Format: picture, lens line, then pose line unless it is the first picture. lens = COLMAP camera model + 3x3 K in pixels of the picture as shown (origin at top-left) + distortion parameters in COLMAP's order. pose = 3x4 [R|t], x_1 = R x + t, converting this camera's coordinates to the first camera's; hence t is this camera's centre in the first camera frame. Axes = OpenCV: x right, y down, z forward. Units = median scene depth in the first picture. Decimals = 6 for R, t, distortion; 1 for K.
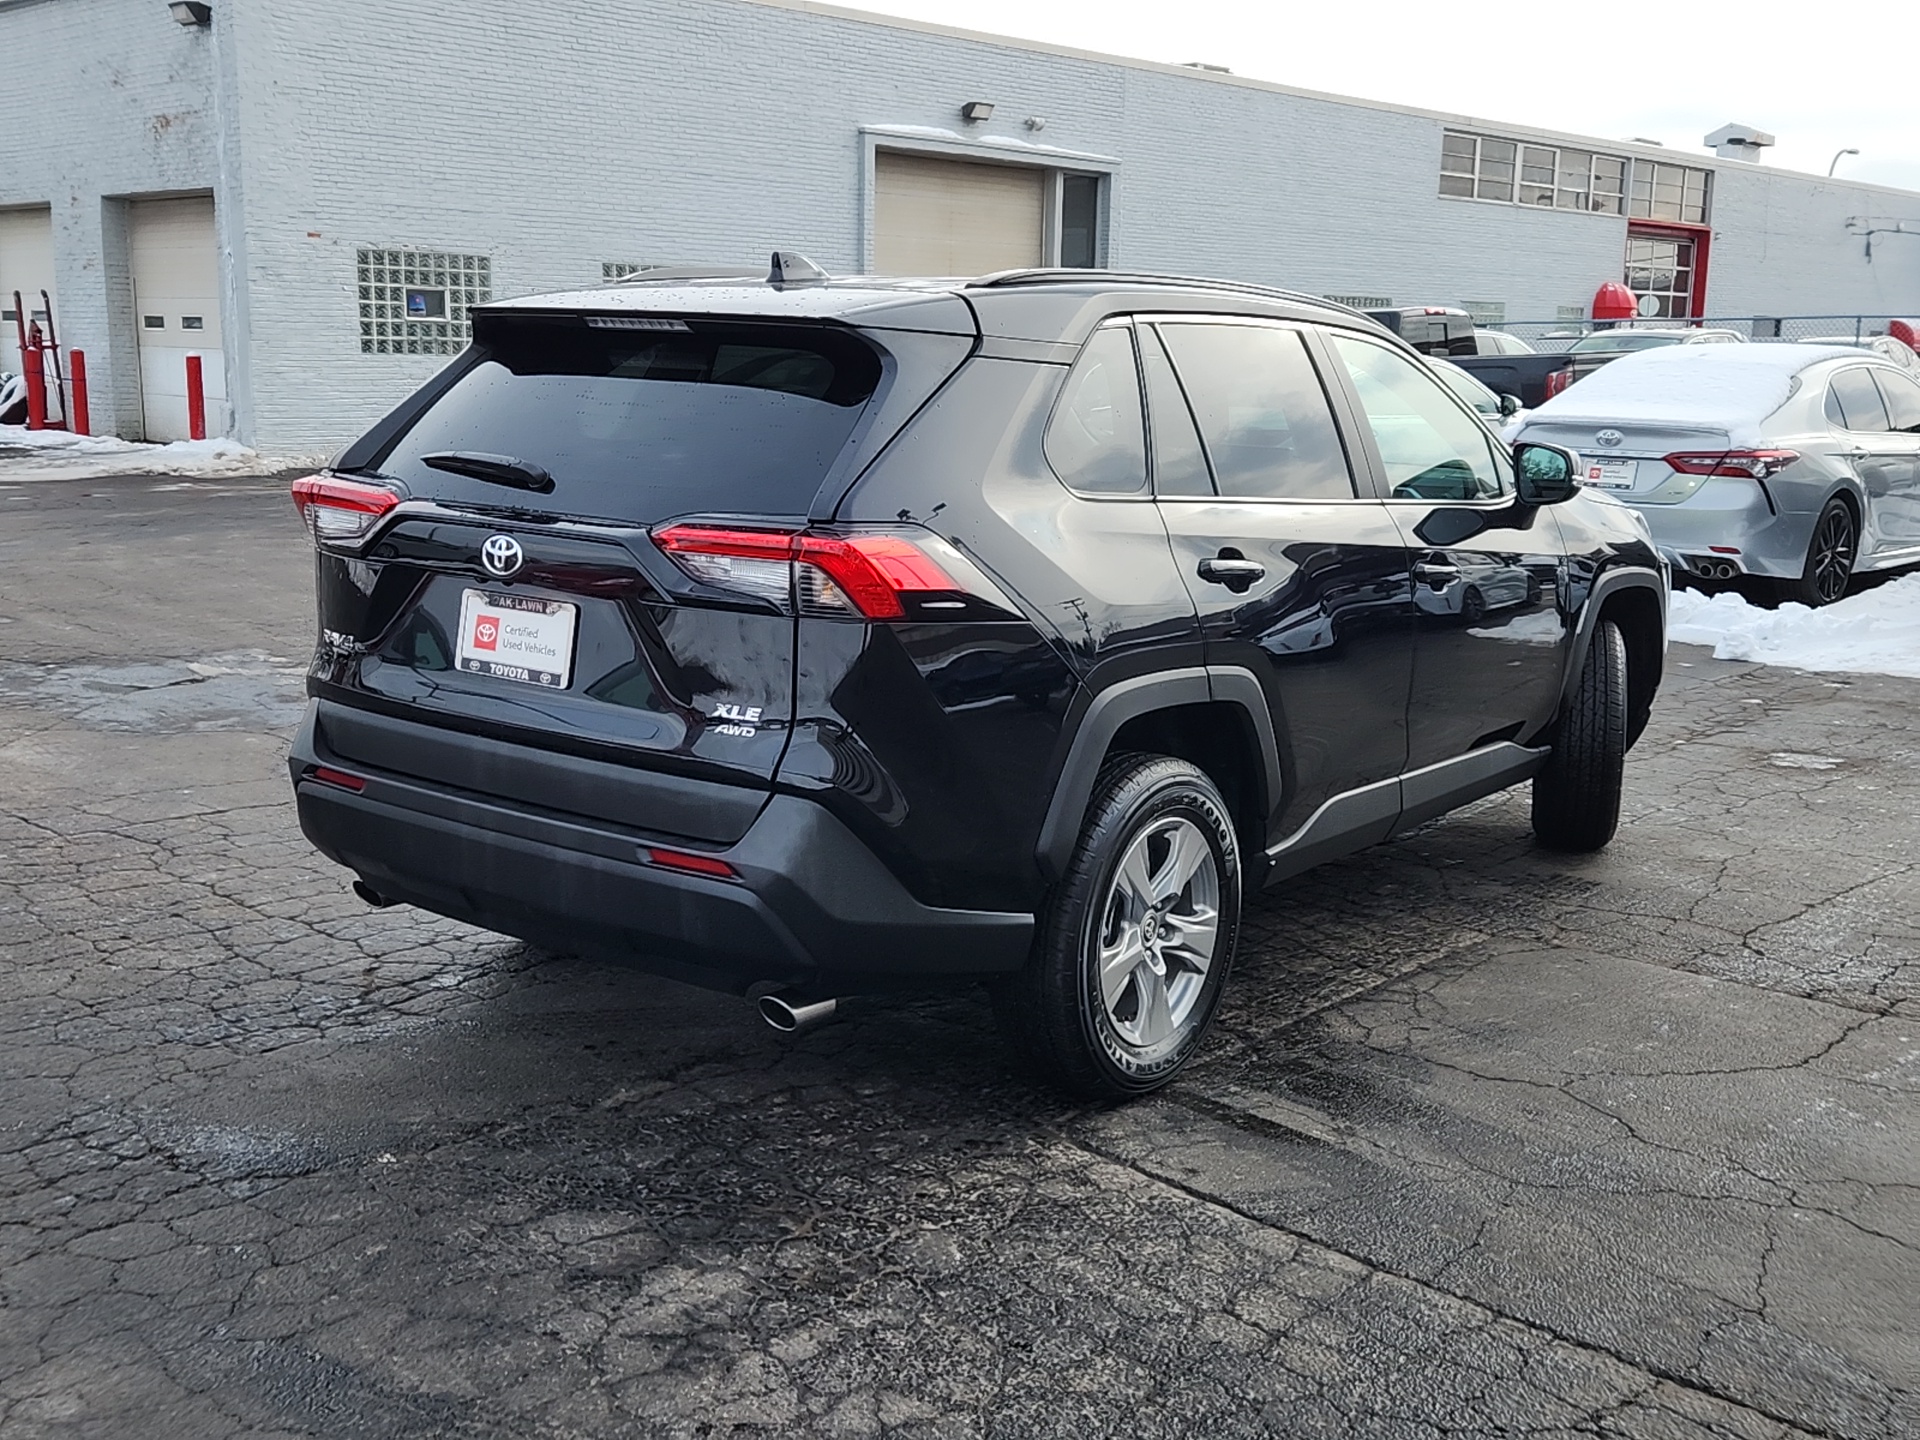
lens RADIAL K [[1948.1, 0, 960.7], [0, 1948.1, 715.4], [0, 0, 1]] dist [0.095585, -0.100981]
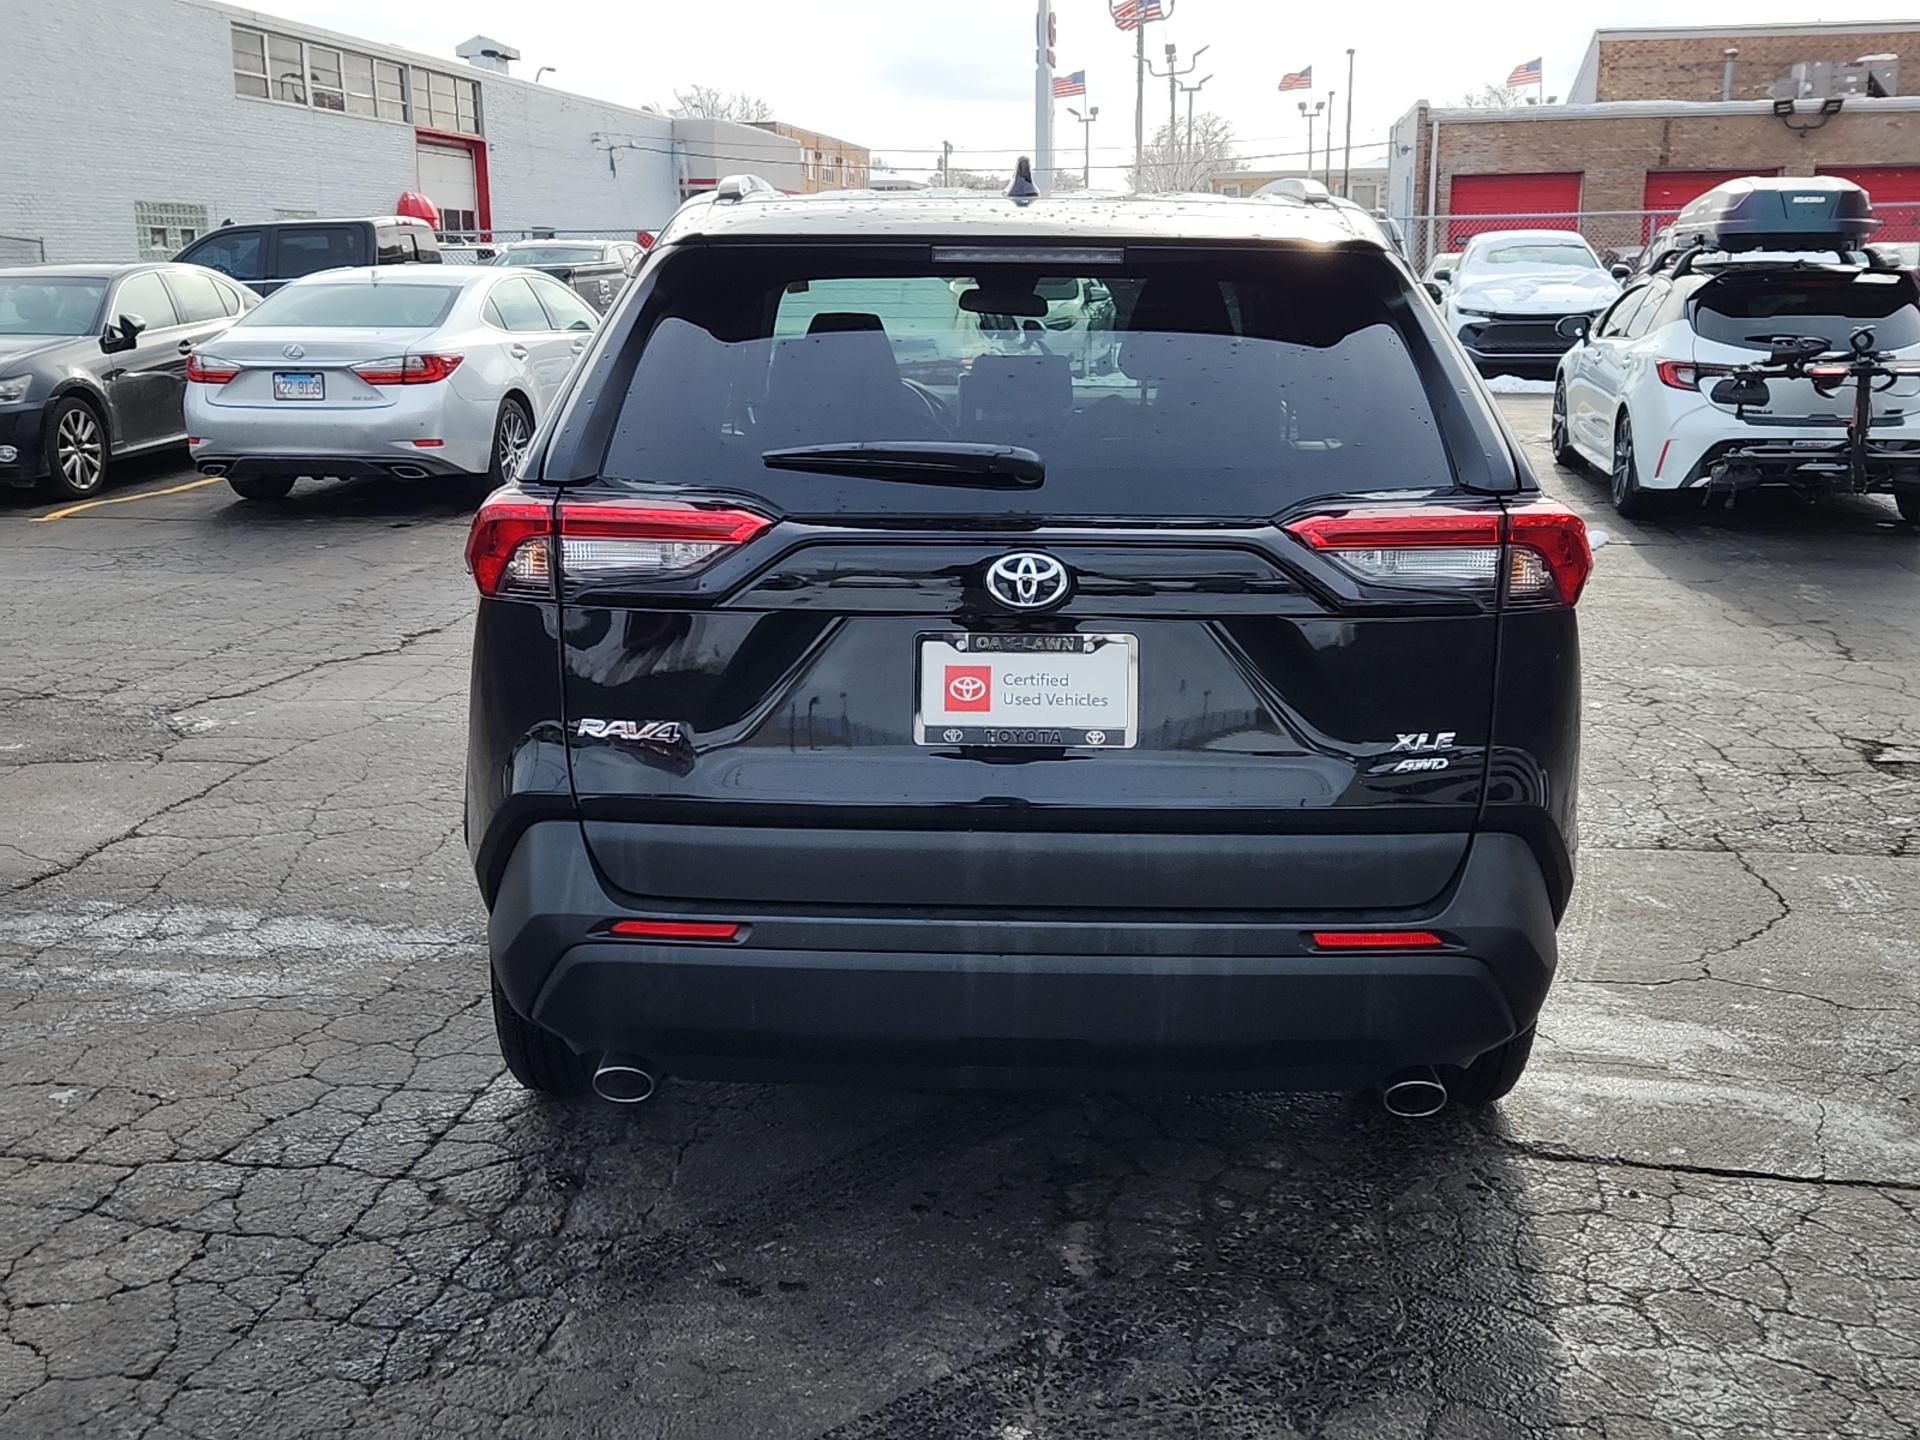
lens RADIAL K [[1948.1, 0, 960.7], [0, 1948.1, 715.4], [0, 0, 1]] dist [0.095585, -0.100981]
pose [[0.819085, -0.149249, 0.553917, -0.576016], [0.124941, 0.988797, 0.081673, -0.081843], [-0.559901, 0.002310, 0.828556, 0.360335]]
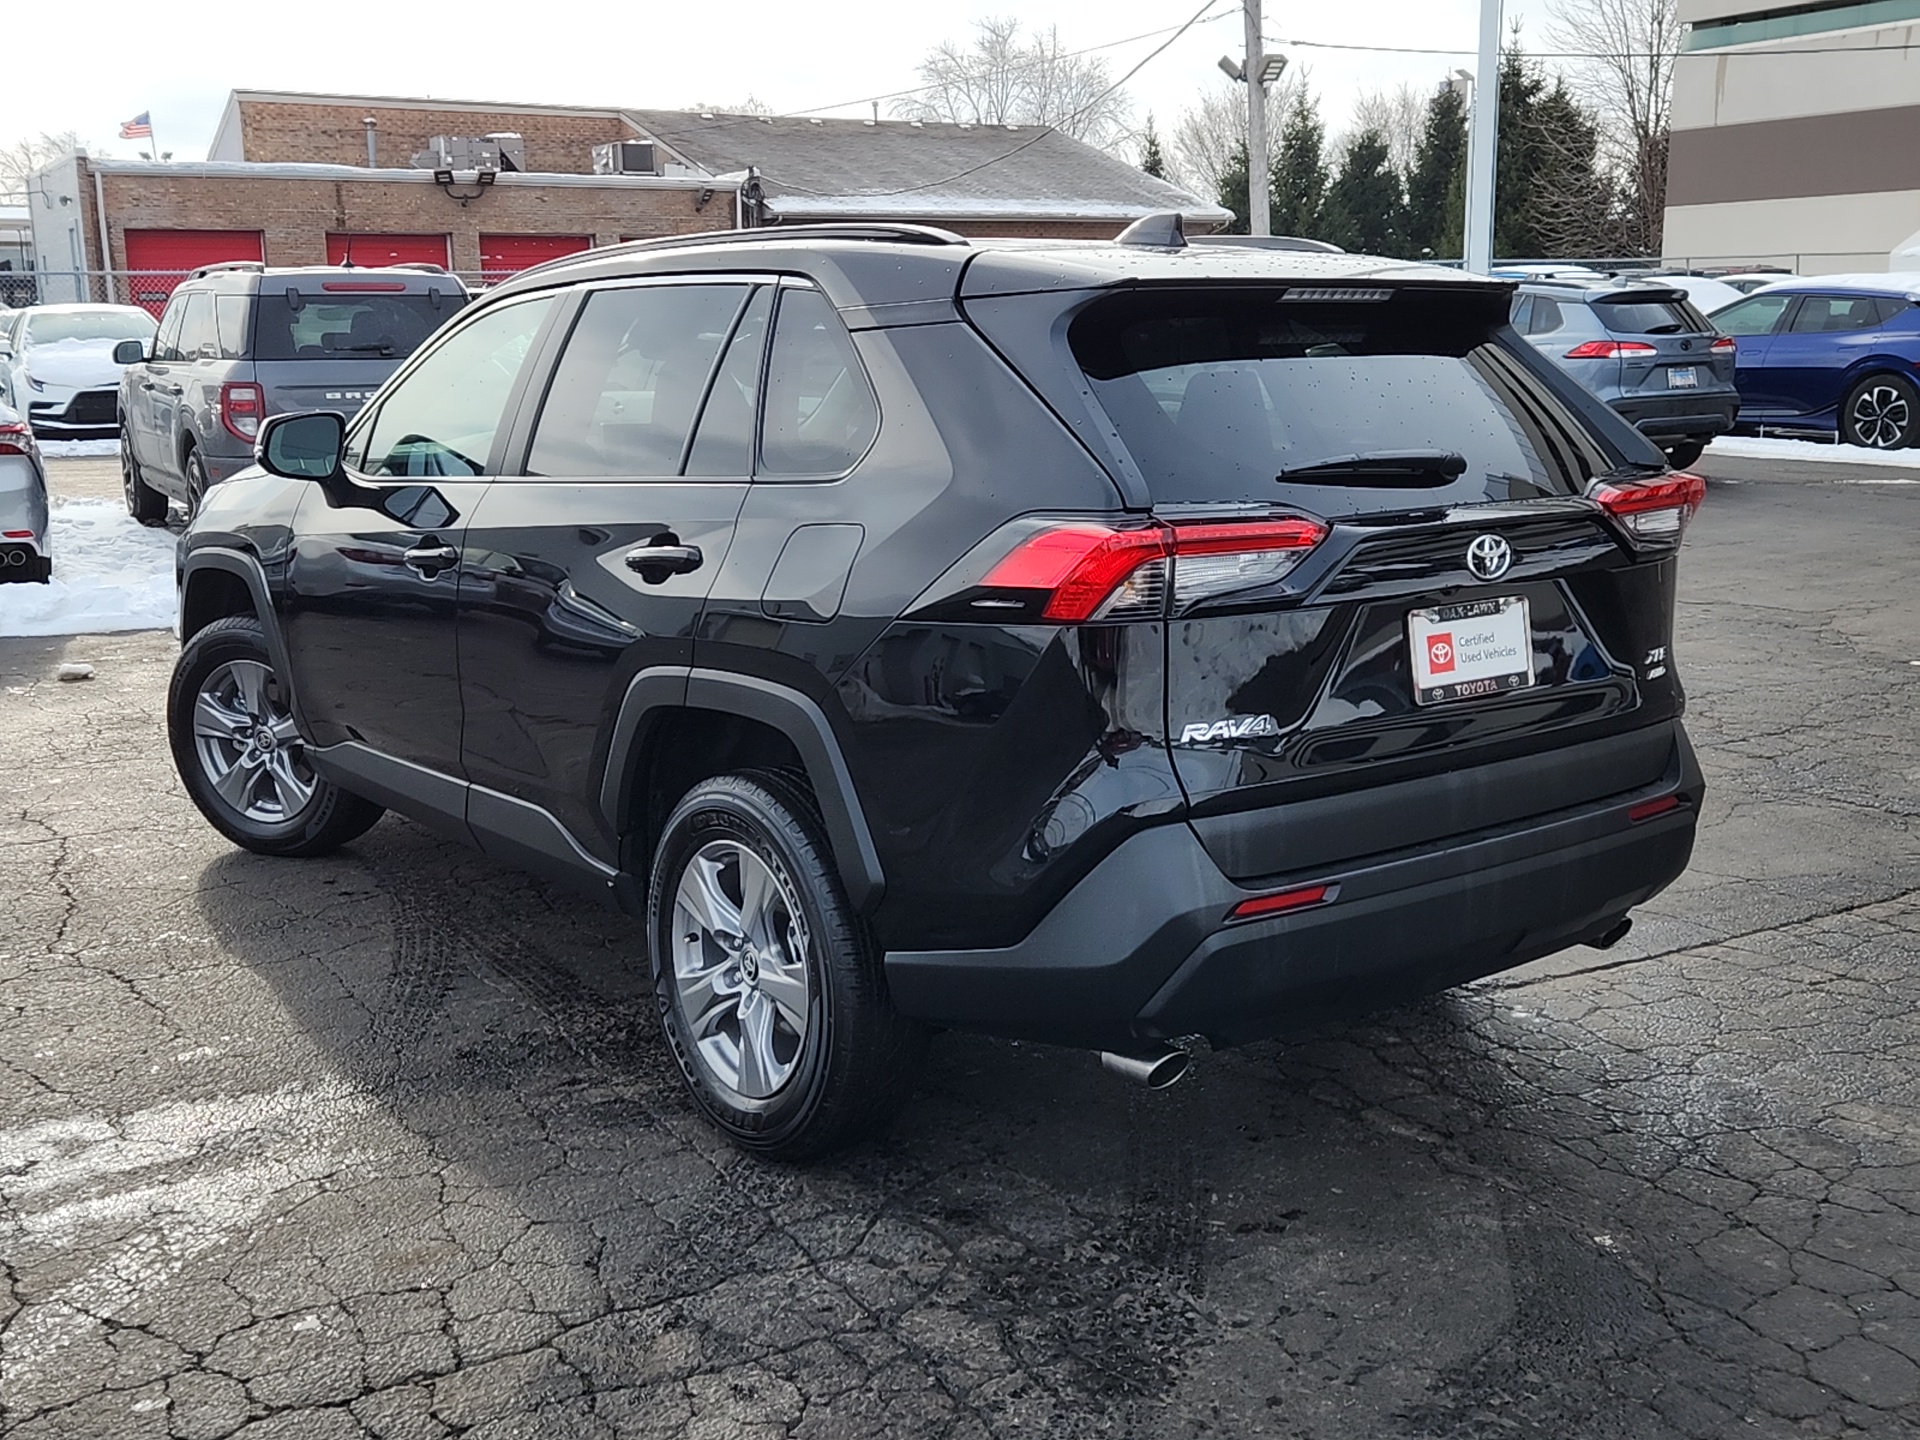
lens RADIAL K [[1948.1, 0, 960.7], [0, 1948.1, 715.4], [0, 0, 1]] dist [0.095585, -0.100981]
pose [[0.278081, -0.215916, 0.935976, -0.999285], [0.197273, 0.966476, 0.164342, -0.178718], [-0.940082, 0.138942, 0.311353, 0.833273]]
